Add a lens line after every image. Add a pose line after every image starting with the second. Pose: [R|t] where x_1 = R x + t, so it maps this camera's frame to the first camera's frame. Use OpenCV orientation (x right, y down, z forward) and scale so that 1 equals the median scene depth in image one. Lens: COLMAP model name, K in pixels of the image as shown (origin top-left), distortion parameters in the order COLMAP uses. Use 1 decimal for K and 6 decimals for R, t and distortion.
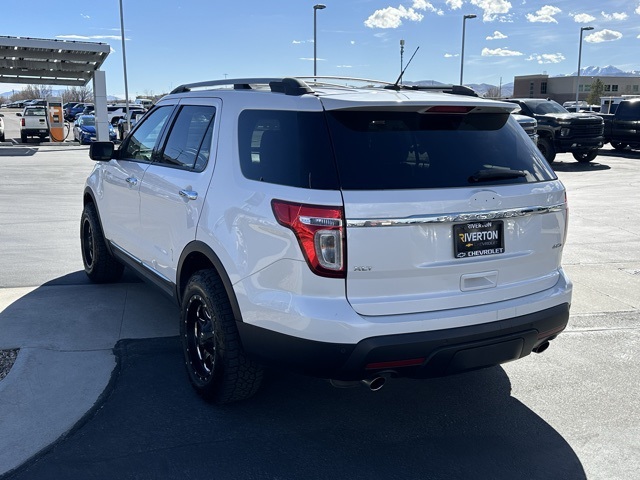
lens RADIAL K [[648.5, 0, 316.2], [0, 648.5, 239.5], [0, 0, 1]] dist [0.189800, -0.400174]
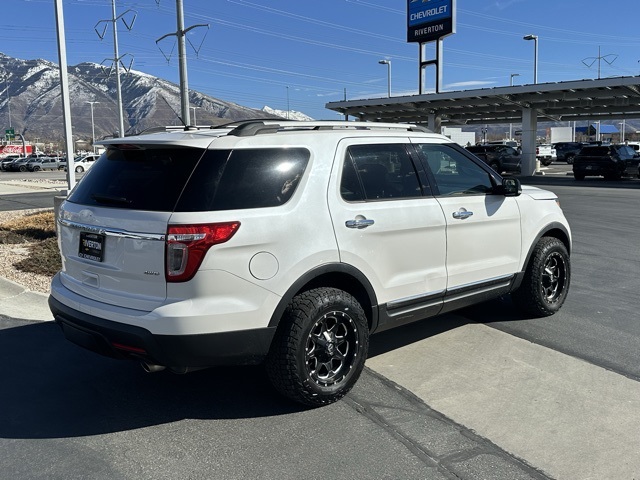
lens RADIAL K [[648.5, 0, 316.2], [0, 648.5, 239.5], [0, 0, 1]] dist [0.189800, -0.400174]
pose [[0.233276, 0.115869, -0.965483, 1.585137], [-0.168432, 0.982683, 0.077237, -0.186961], [0.957712, 0.144600, 0.248752, 1.090968]]
